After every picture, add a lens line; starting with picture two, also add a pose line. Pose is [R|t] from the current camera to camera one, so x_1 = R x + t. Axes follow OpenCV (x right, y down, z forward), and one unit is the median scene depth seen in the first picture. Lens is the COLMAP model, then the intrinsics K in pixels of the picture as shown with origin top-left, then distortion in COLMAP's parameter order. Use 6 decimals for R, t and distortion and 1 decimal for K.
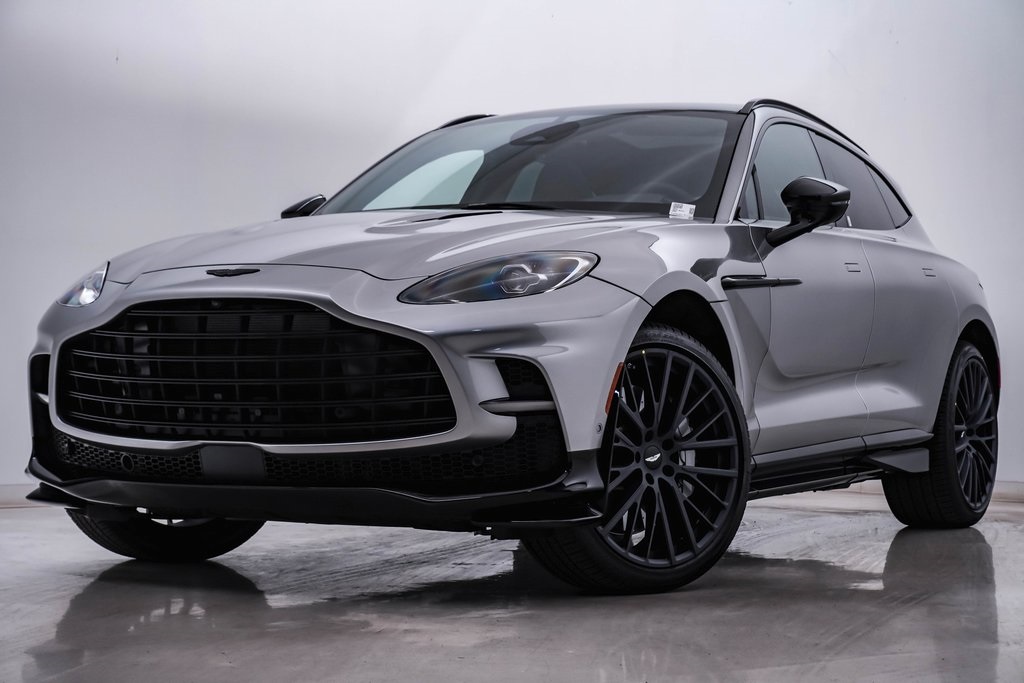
lens RADIAL K [[2174.9, 0, 510.2], [0, 2174.9, 350.4], [0, 0, 1]] dist [-0.018847, 0.000000]
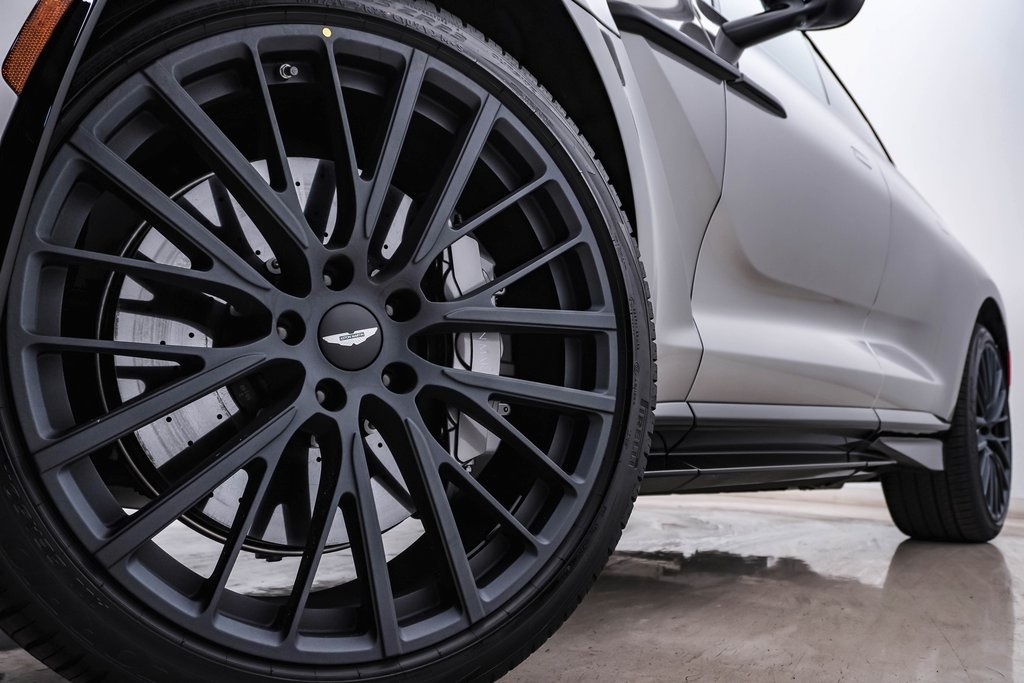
lens RADIAL K [[983.5, 0, 503.0], [0, 983.5, 332.7], [0, 0, 1]] dist [-0.029396, 0.000000]
pose [[0.989329, 0.015522, -0.144870, 0.112455], [-0.030590, 0.994276, -0.102369, 0.064011], [0.142452, 0.105708, 0.984141, 0.844468]]
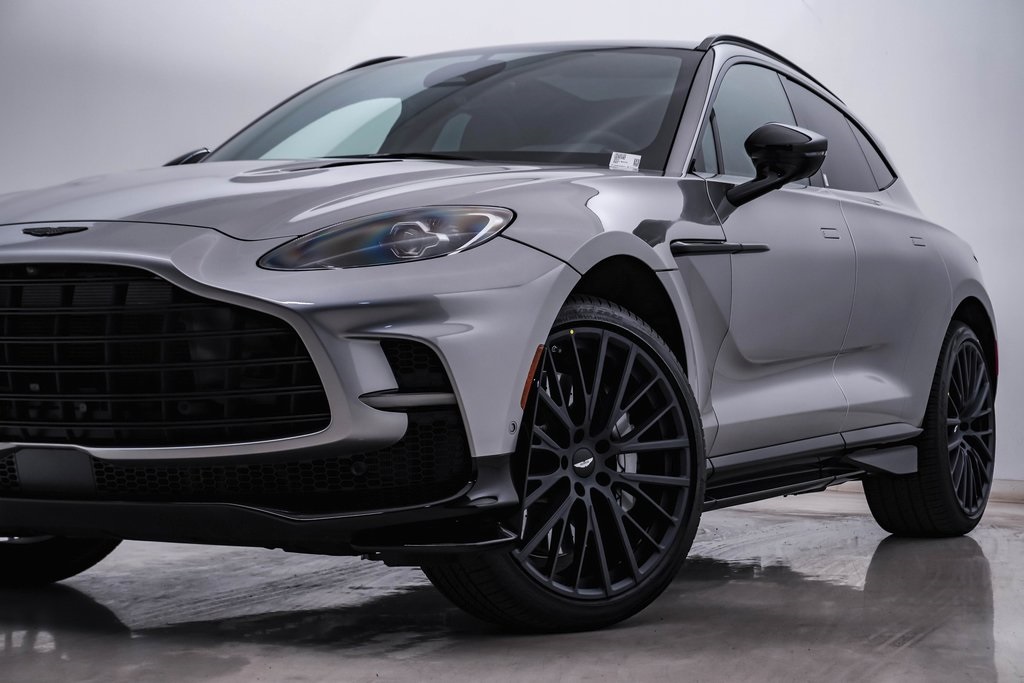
lens RADIAL K [[2174.9, 0, 516.8], [0, 2174.9, 341.2], [0, 0, 1]] dist [-0.018847, 0.000000]
pose [[0.999889, 0.000412, 0.014886, 0.028626], [-0.000453, 0.999996, 0.002753, 0.001975], [-0.014885, -0.002759, 0.999885, 0.193040]]
